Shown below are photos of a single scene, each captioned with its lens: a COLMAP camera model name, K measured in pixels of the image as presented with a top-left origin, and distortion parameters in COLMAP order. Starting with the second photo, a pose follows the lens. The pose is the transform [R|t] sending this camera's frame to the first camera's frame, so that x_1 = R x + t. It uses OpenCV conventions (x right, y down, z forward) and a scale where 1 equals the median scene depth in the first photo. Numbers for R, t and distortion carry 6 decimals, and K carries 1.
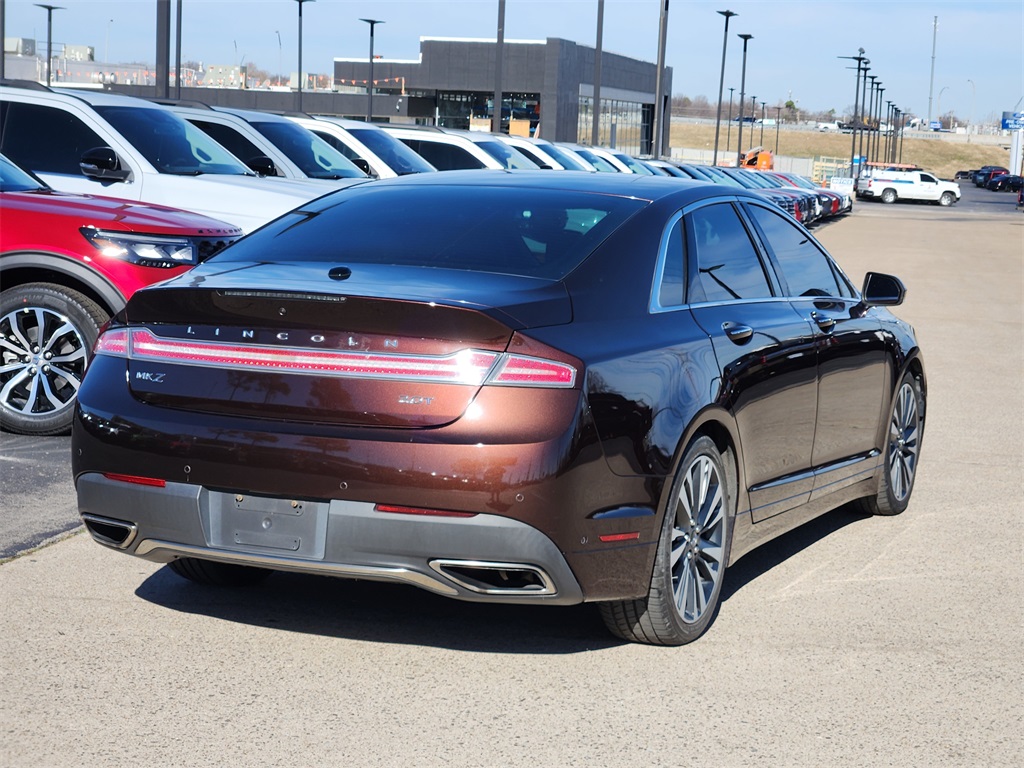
lens RADIAL K [[1904.5, 0, 512.0], [0, 1904.5, 384.0], [0, 0, 1]] dist [0.008034, 0.291110]
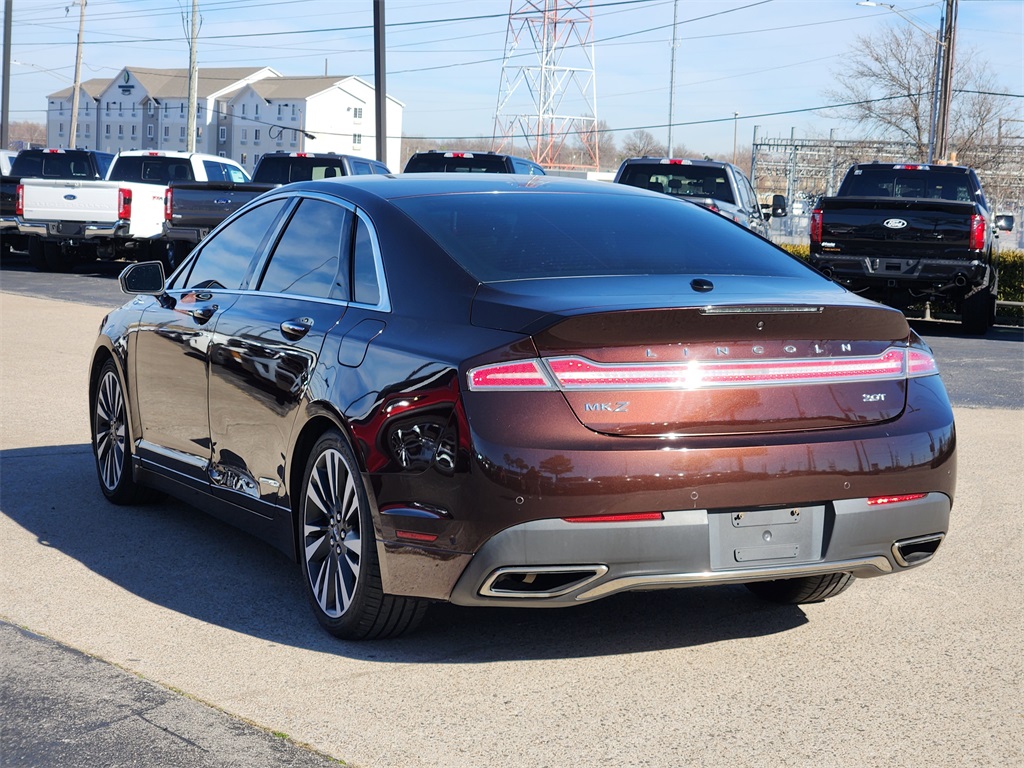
lens RADIAL K [[1904.5, 0, 512.0], [0, 1904.5, 384.0], [0, 0, 1]] dist [0.008034, 0.291110]
pose [[0.651120, -0.096007, 0.752878, -0.903053], [0.083897, 0.994993, 0.054323, -0.068064], [-0.754324, 0.027793, 0.655914, 0.405013]]
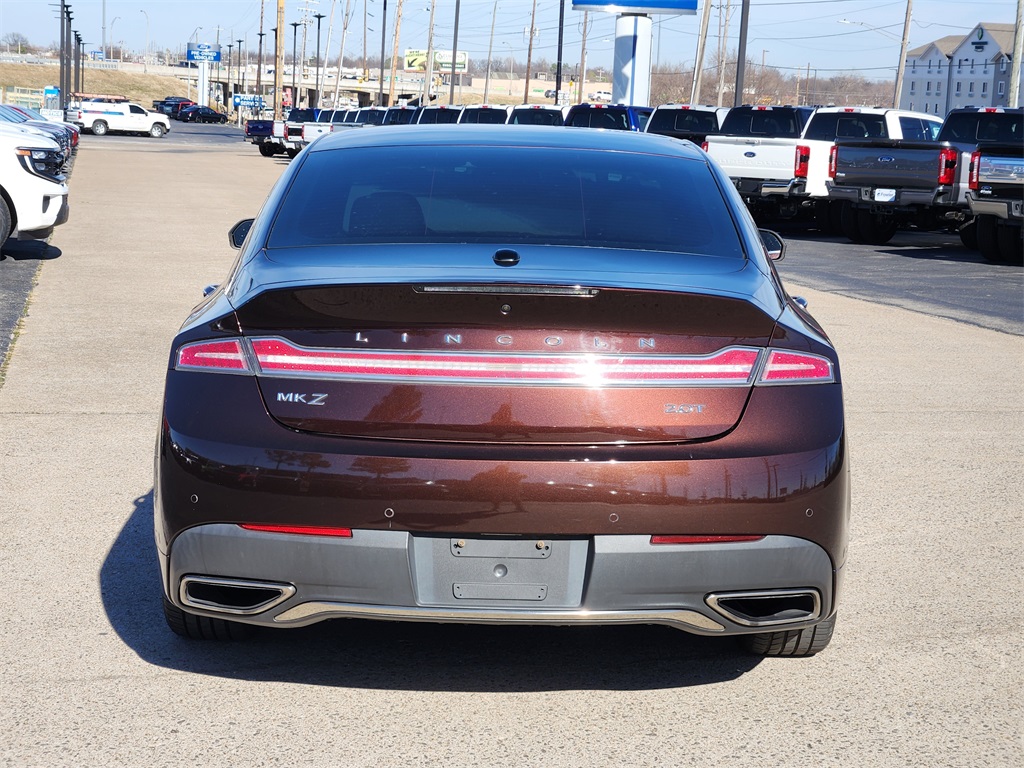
lens RADIAL K [[1904.5, 0, 512.0], [0, 1904.5, 384.0], [0, 0, 1]] dist [0.008034, 0.291110]
pose [[0.918378, -0.061819, 0.390847, -0.407390], [0.047954, 0.997829, 0.045146, -0.040103], [-0.392789, -0.022719, 0.919348, 0.231025]]
